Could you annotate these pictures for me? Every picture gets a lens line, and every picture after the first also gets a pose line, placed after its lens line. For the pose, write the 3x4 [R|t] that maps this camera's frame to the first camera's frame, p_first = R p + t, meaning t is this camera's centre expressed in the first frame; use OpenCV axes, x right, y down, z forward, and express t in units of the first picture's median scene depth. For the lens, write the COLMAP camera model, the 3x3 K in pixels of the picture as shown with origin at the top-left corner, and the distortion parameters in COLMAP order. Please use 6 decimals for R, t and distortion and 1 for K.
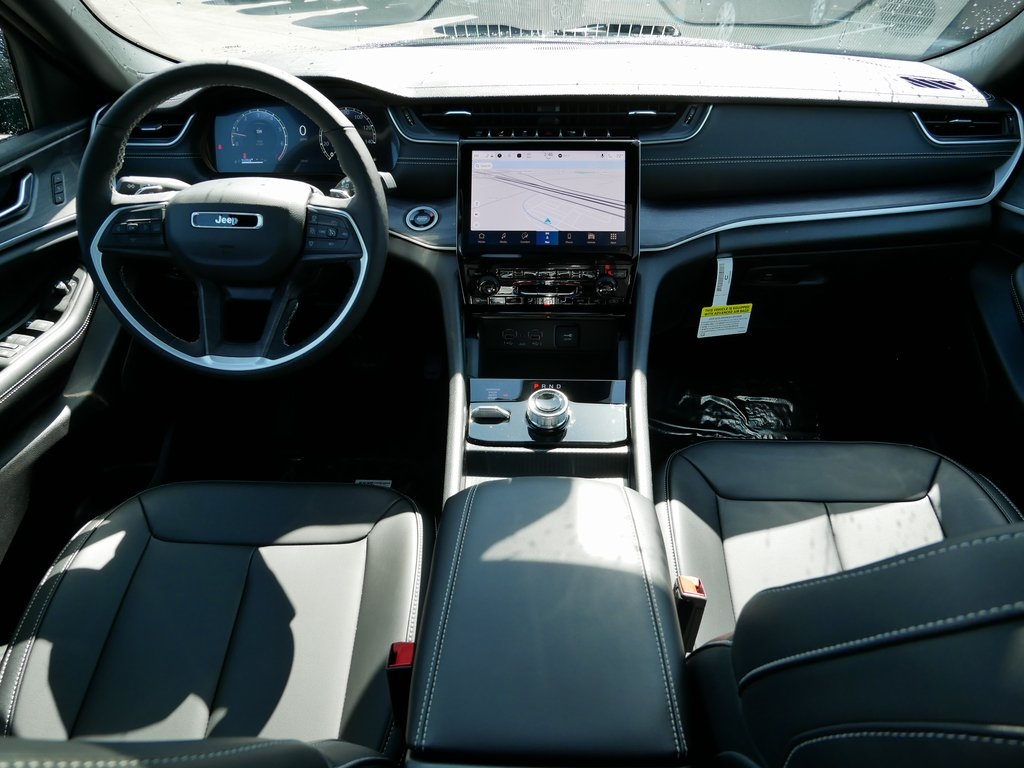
lens RADIAL K [[722.8, 0, 512.6], [0, 722.8, 385.0], [0, 0, 1]] dist [-0.059696, 0.016400]
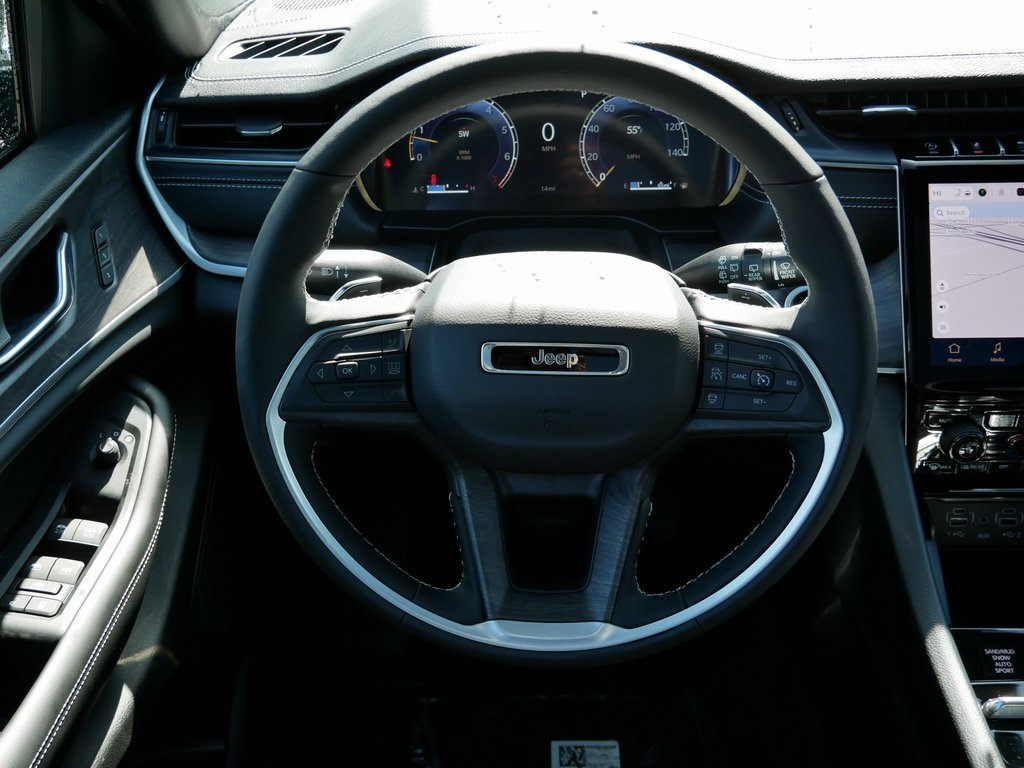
lens RADIAL K [[1174.7, 0, 513.9], [0, 1174.7, 387.2], [0, 0, 1]] dist [-0.002839, 0.000000]
pose [[0.999862, -0.015934, 0.004621, -0.365241], [0.016092, 0.999209, -0.036372, -0.153321], [-0.004038, 0.036441, 0.999328, 0.156831]]
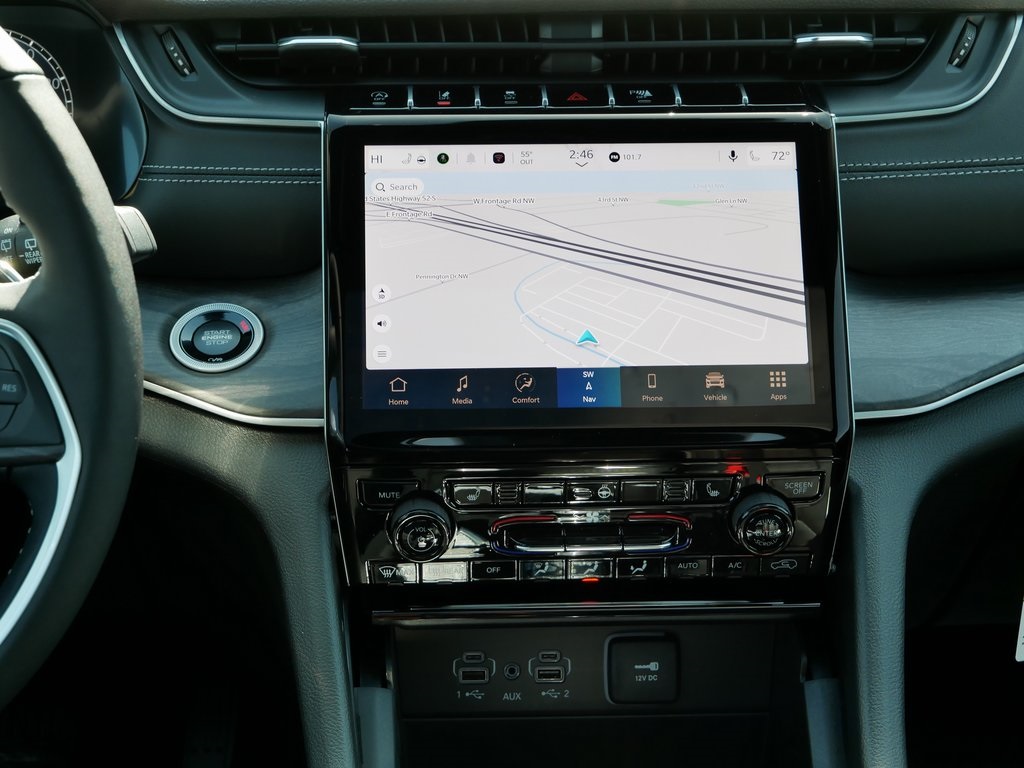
lens RADIAL K [[1890.8, 0, 508.5], [0, 1890.8, 384.8], [0, 0, 1]] dist [0.025943, 0.000000]
pose [[0.995977, -0.017997, 0.087788, -0.069941], [0.034744, 0.980553, -0.193153, -0.031171], [-0.082605, 0.195426, 0.977233, 0.115939]]
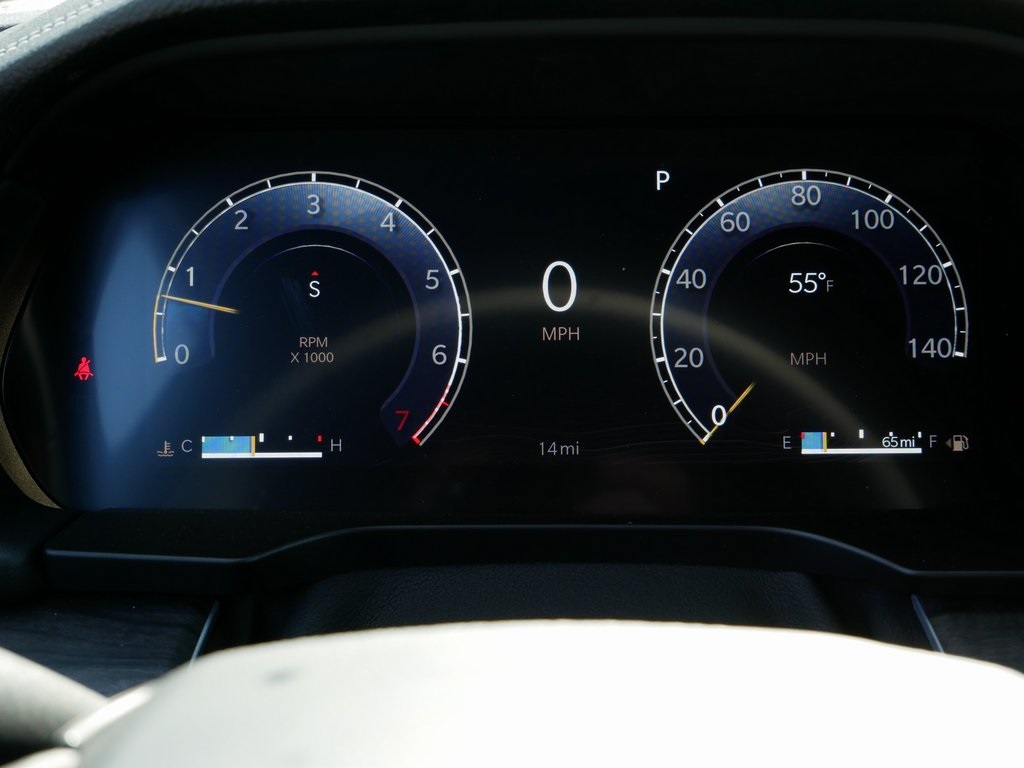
lens RADIAL K [[1910.6, 0, 508.3], [0, 1910.6, 383.6], [0, 0, 1]] dist [0.012720, 0.000000]
pose [[0.999681, -0.004131, 0.024929, -0.357247], [0.010986, 0.959486, -0.281541, -0.219514], [-0.022756, 0.281725, 0.959225, 0.605450]]
